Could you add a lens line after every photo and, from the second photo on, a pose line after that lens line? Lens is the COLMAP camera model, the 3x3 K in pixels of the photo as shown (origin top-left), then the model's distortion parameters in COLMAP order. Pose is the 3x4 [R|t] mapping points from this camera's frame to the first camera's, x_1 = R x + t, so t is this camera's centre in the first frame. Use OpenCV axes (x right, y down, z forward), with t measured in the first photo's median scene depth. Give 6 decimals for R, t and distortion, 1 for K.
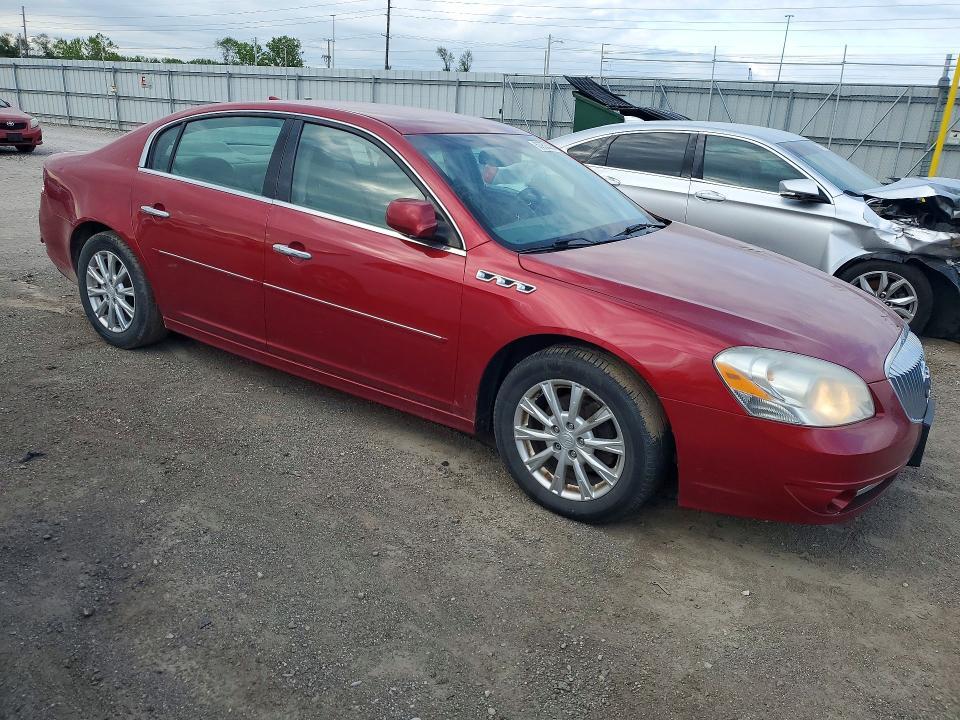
lens RADIAL K [[745.4, 0, 480.0], [0, 745.4, 360.0], [0, 0, 1]] dist [0.007846, 0.000167]
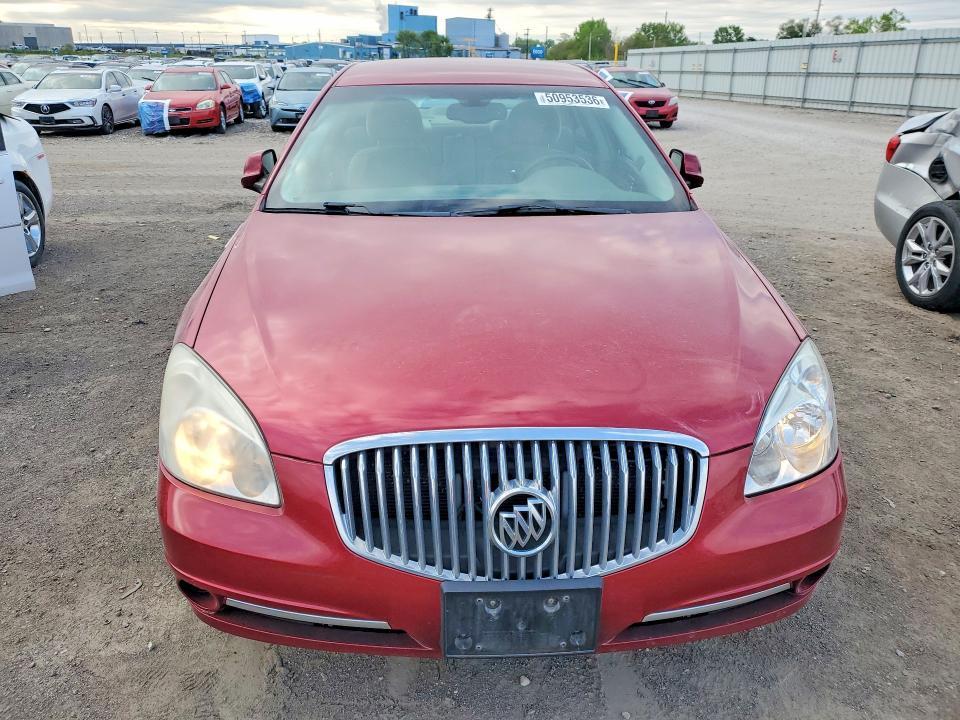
lens RADIAL K [[745.4, 0, 480.0], [0, 745.4, 360.0], [0, 0, 1]] dist [0.007846, 0.000167]
pose [[0.594194, 0.243724, -0.766506, 0.111643], [-0.225578, 0.965235, 0.132046, -0.017143], [0.772041, 0.094446, 0.628516, 0.074666]]
